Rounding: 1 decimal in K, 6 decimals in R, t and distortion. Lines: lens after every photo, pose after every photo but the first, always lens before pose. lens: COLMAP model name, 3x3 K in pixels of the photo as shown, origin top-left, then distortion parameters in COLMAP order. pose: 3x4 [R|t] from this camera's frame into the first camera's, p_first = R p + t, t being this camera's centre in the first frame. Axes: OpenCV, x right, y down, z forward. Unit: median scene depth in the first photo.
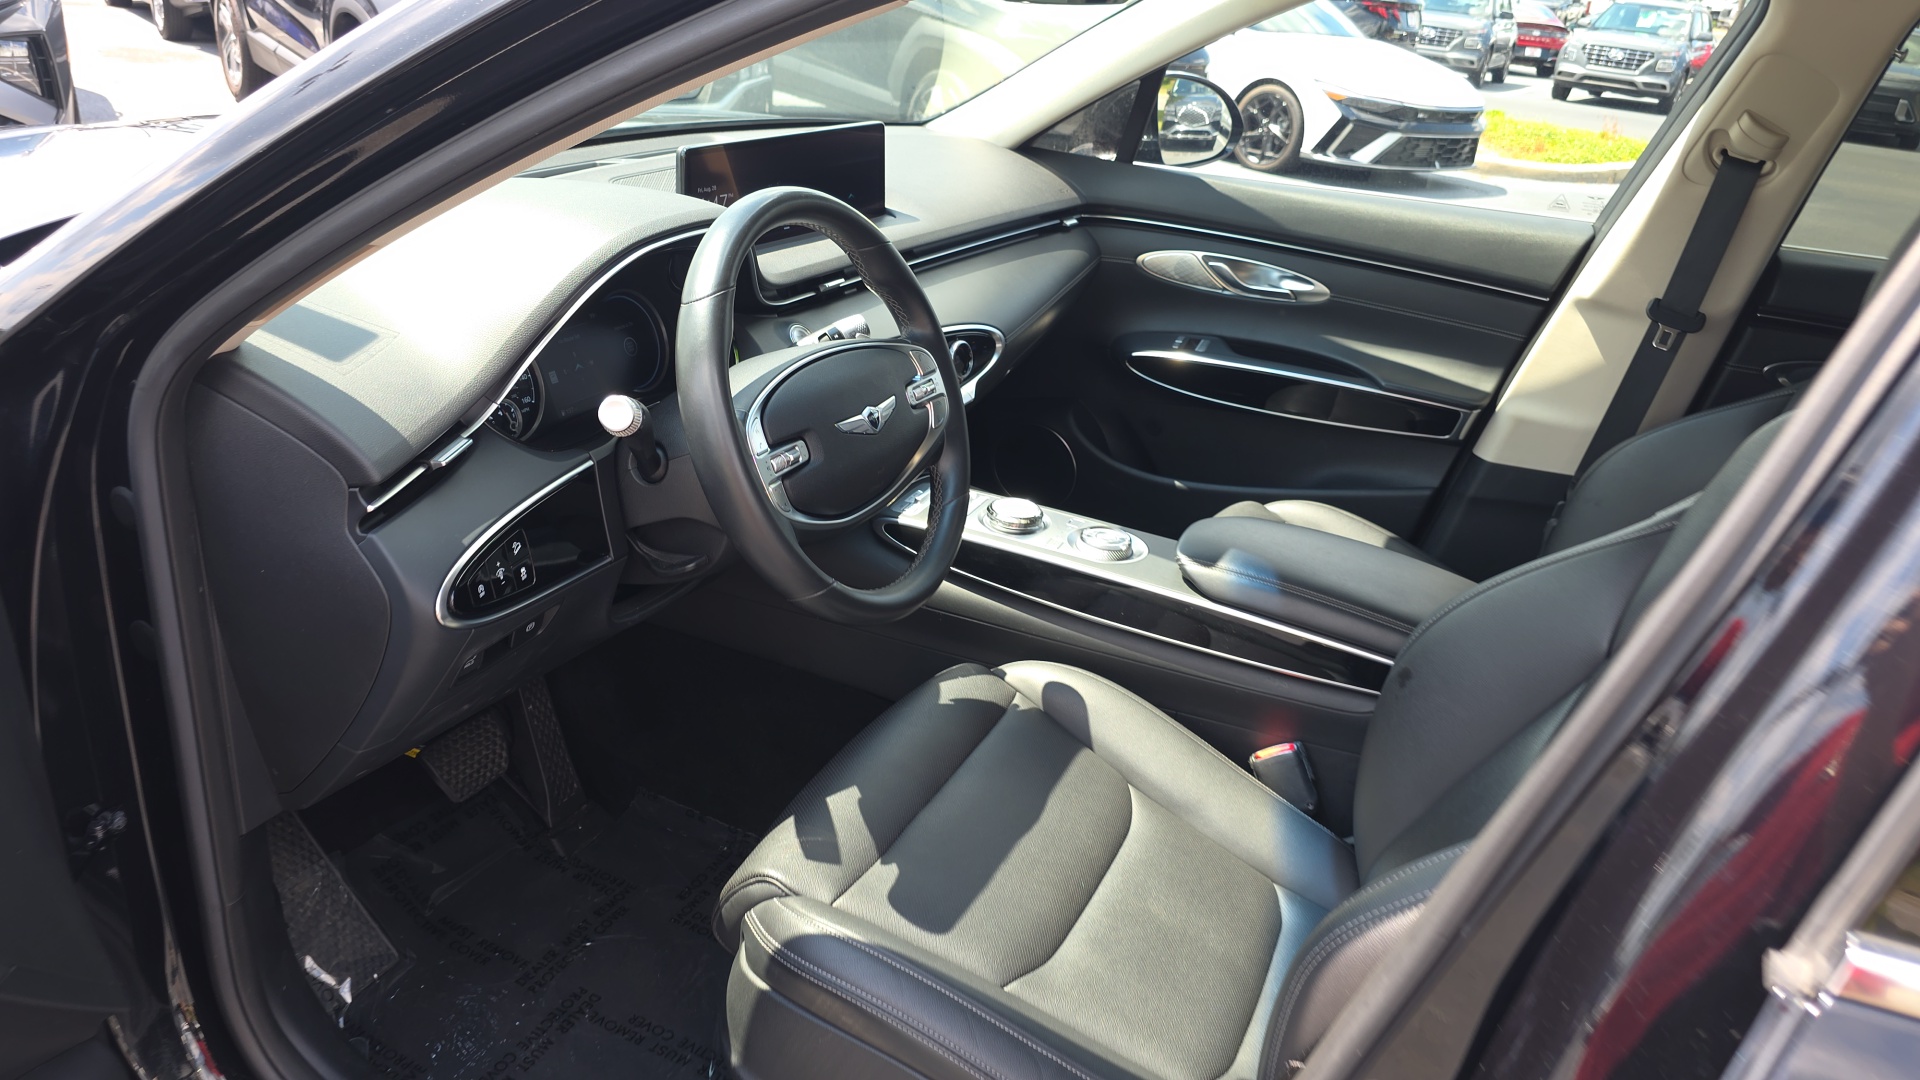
lens RADIAL K [[1315.1, 0, 947.1], [0, 1315.1, 545.8], [0, 0, 1]] dist [0.045574, -0.056460]
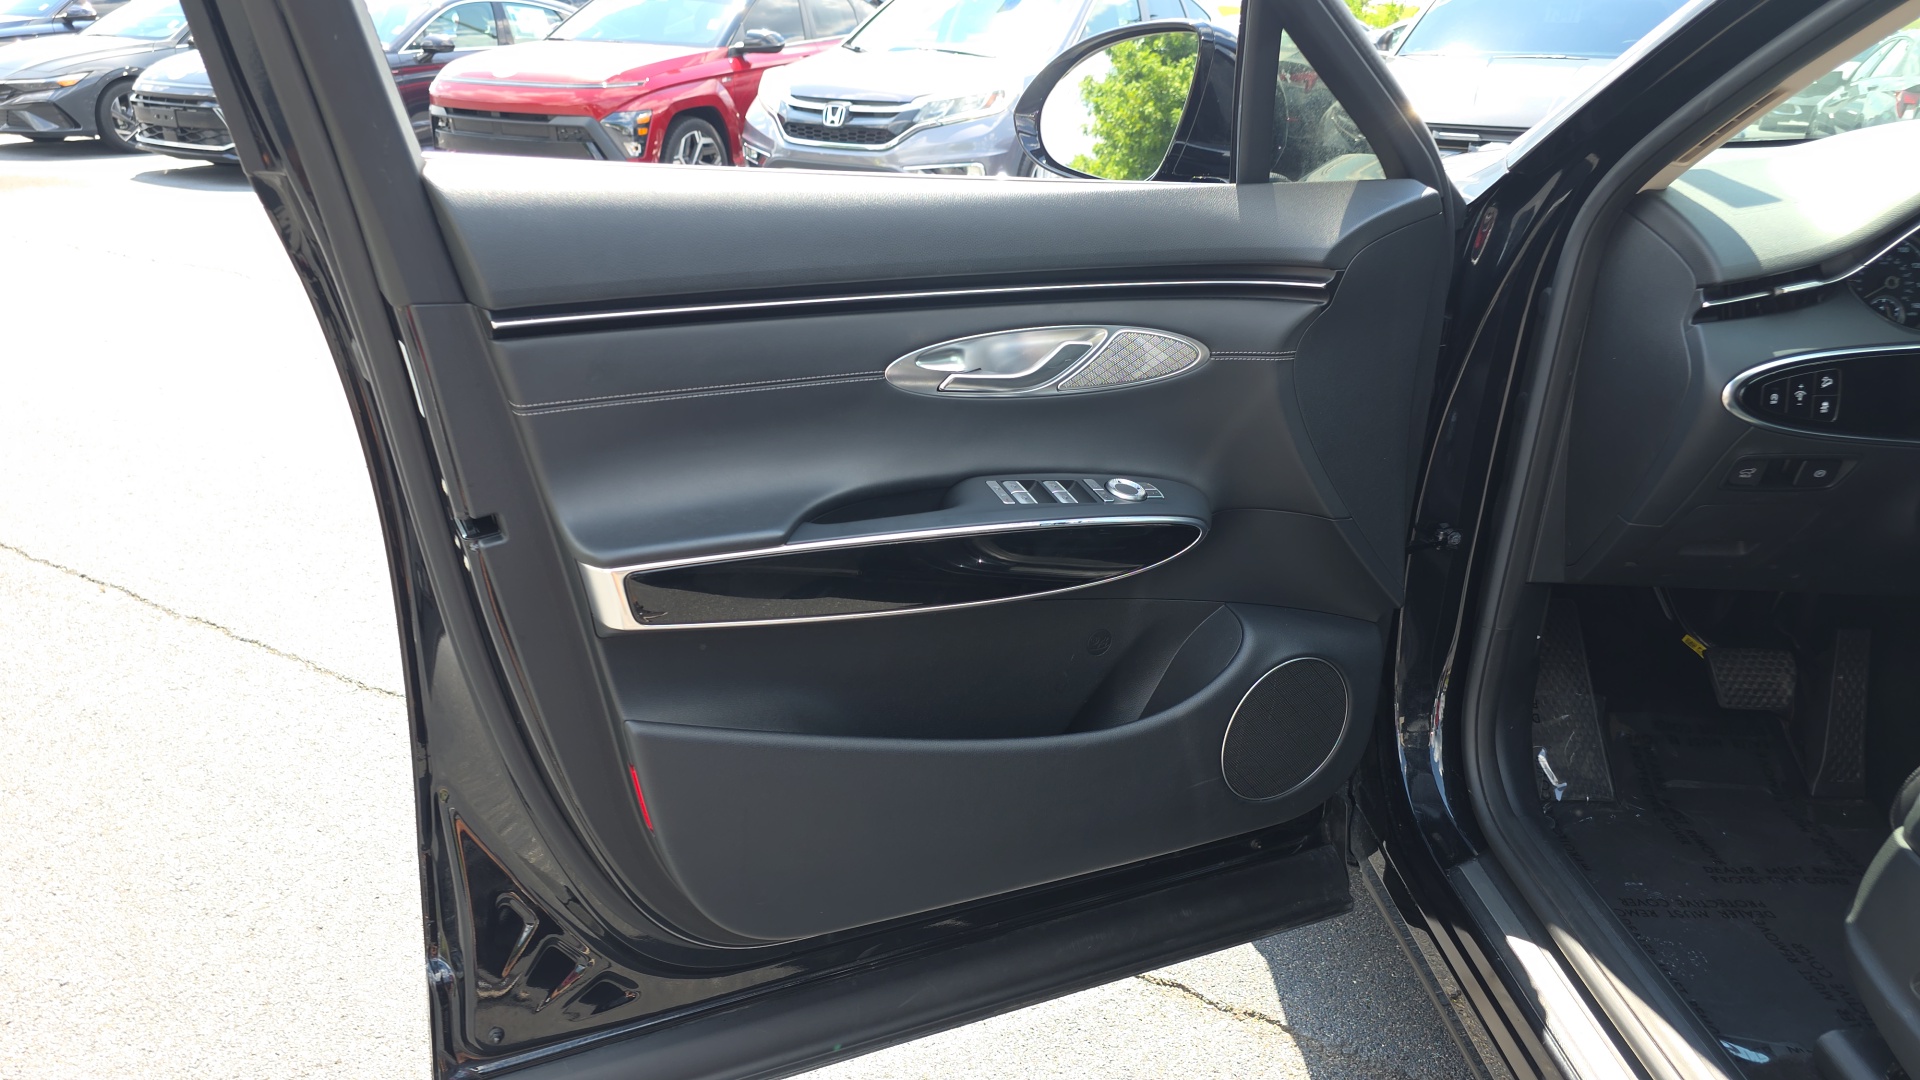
lens RADIAL K [[1315.1, 0, 913.7], [0, 1315.1, 552.5], [0, 0, 1]] dist [0.045574, -0.056460]
pose [[0.444272, 0.250287, -0.860220, 0.171932], [-0.360791, 0.928863, 0.083924, 0.162997], [0.820032, 0.273075, 0.502969, -0.087897]]
